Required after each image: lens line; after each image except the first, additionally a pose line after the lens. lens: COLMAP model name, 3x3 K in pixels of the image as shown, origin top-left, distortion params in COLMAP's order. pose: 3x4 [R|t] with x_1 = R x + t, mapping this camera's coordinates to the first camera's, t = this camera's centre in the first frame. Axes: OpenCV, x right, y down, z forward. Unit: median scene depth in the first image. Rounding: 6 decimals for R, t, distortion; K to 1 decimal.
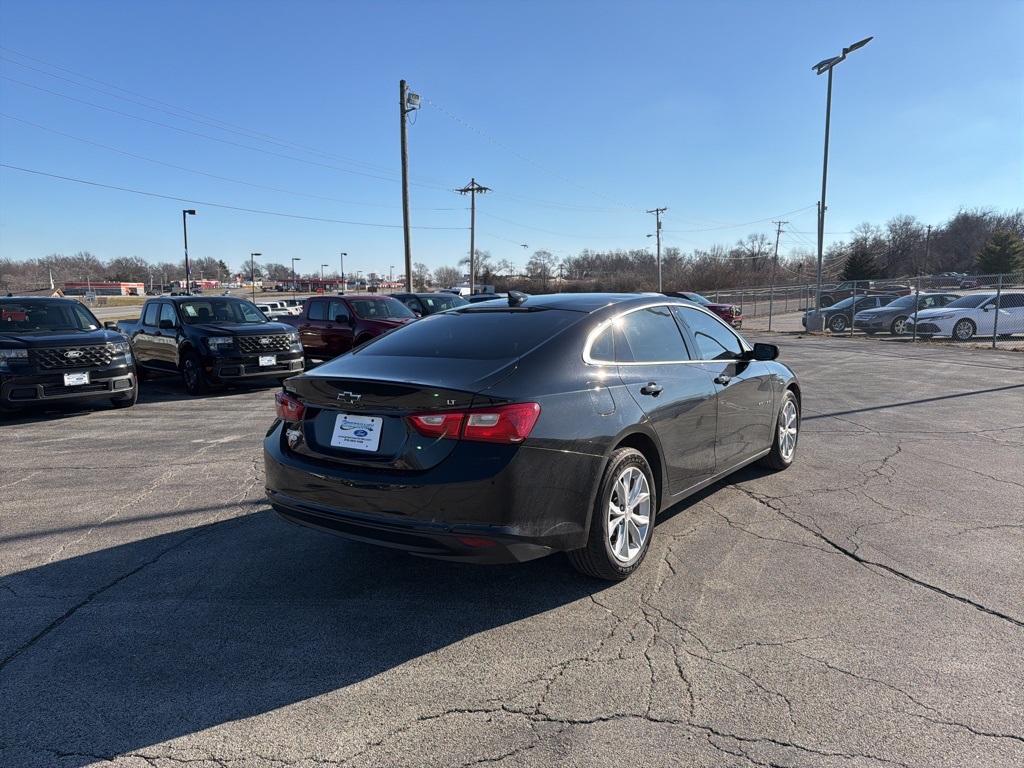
lens RADIAL K [[711.8, 0, 516.3], [0, 711.8, 393.1], [0, 0, 1]] dist [0.072959, -0.099041]
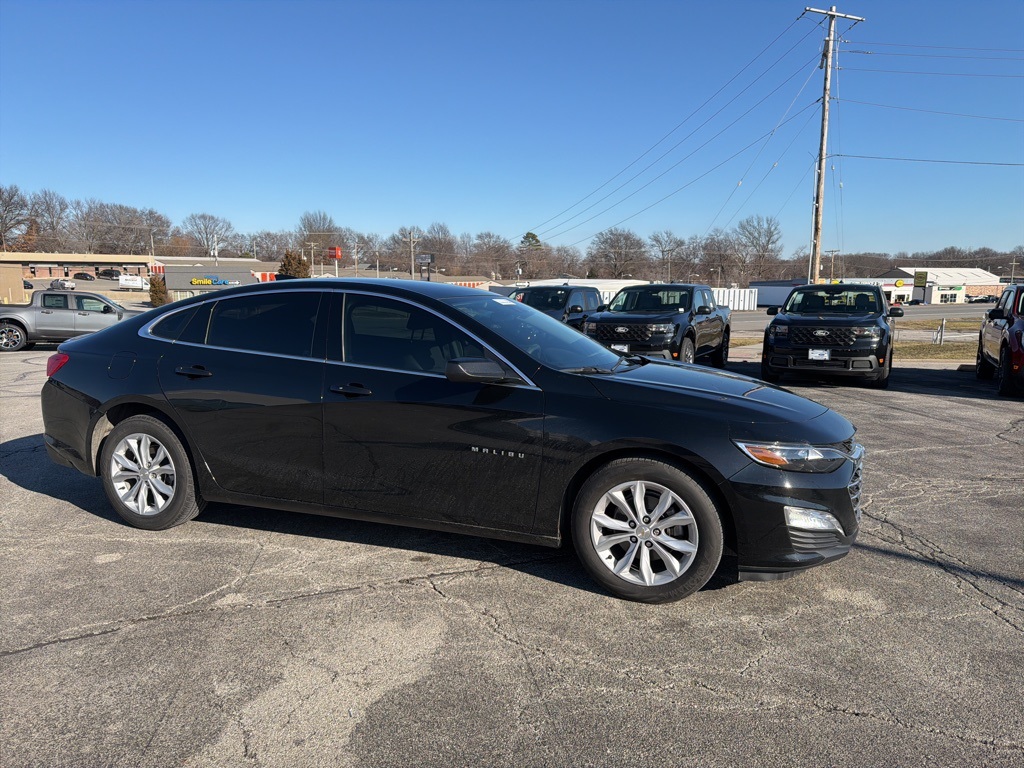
lens RADIAL K [[711.8, 0, 516.2], [0, 711.8, 388.1], [0, 0, 1]] dist [0.072959, -0.099041]
pose [[0.282565, 0.142739, -0.948569, 0.212174], [-0.134597, 0.984984, 0.108124, -0.025422], [0.949758, 0.097123, 0.297534, 0.185684]]
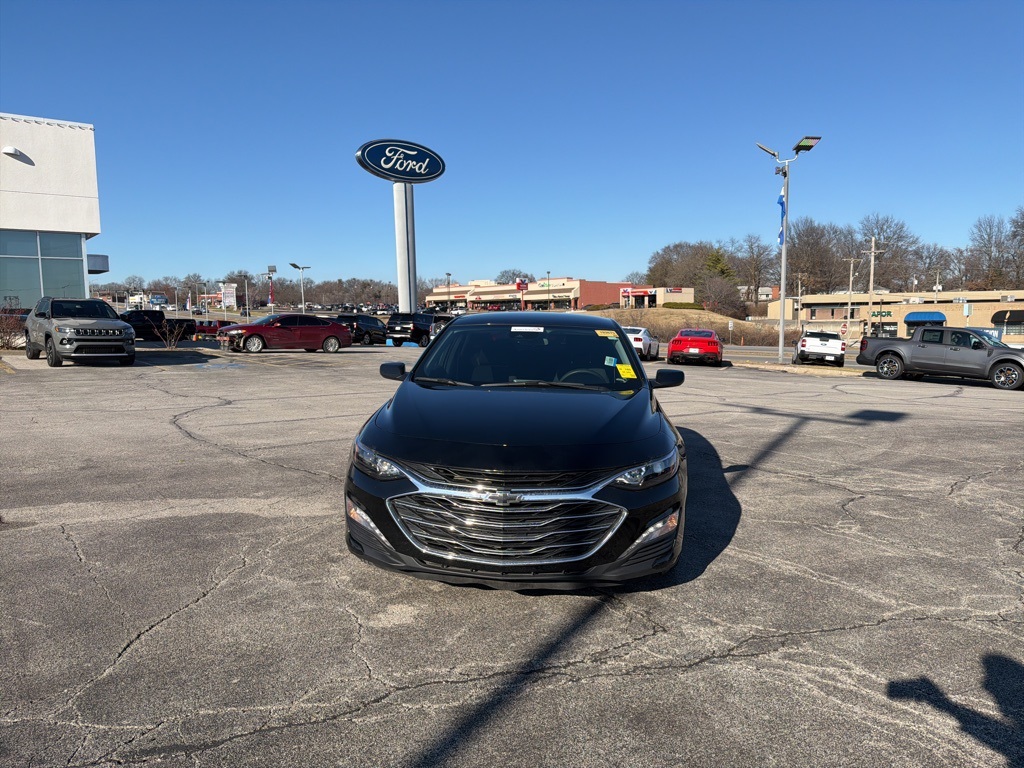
lens RADIAL K [[711.8, 0, 518.1], [0, 711.8, 393.7], [0, 0, 1]] dist [0.072959, -0.099041]
pose [[-0.858712, 0.057220, -0.509253, 0.152335], [-0.063529, 0.974195, 0.216585, -0.054153], [0.508505, 0.218336, -0.832918, 0.415431]]
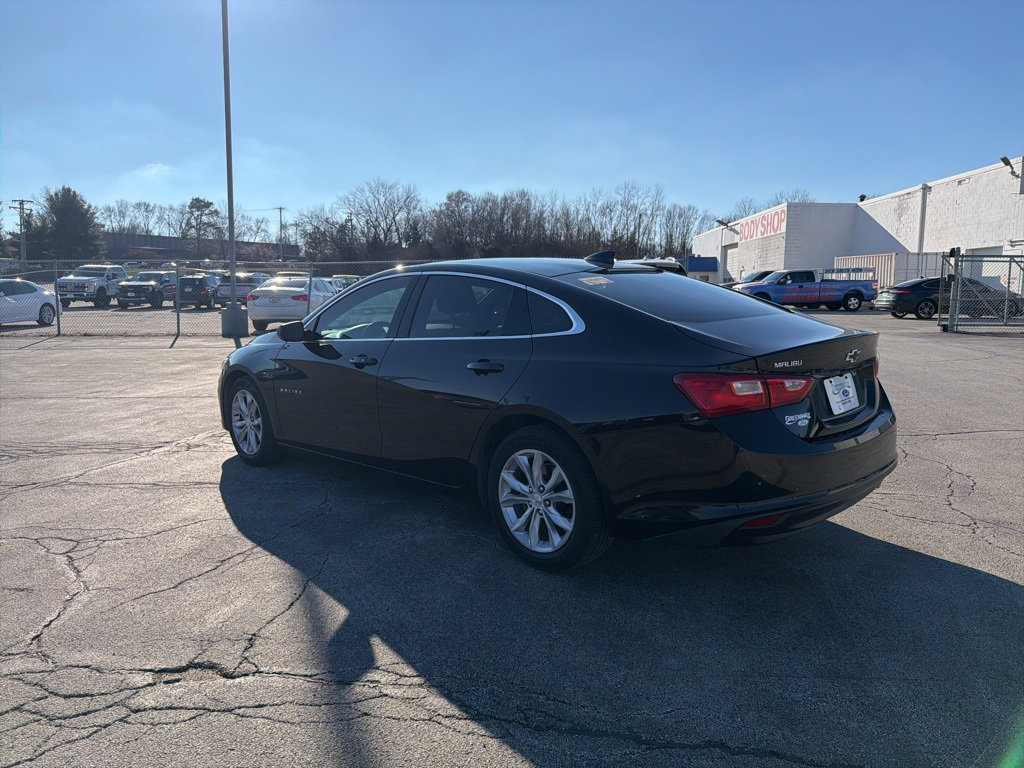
lens RADIAL K [[711.8, 0, 515.1], [0, 711.8, 388.1], [0, 0, 1]] dist [0.072959, -0.099041]
pose [[0.154630, -0.129796, 0.979409, -0.169744], [0.127432, 0.985672, 0.110507, -0.015518], [-0.979720, 0.107720, 0.168955, 0.176025]]
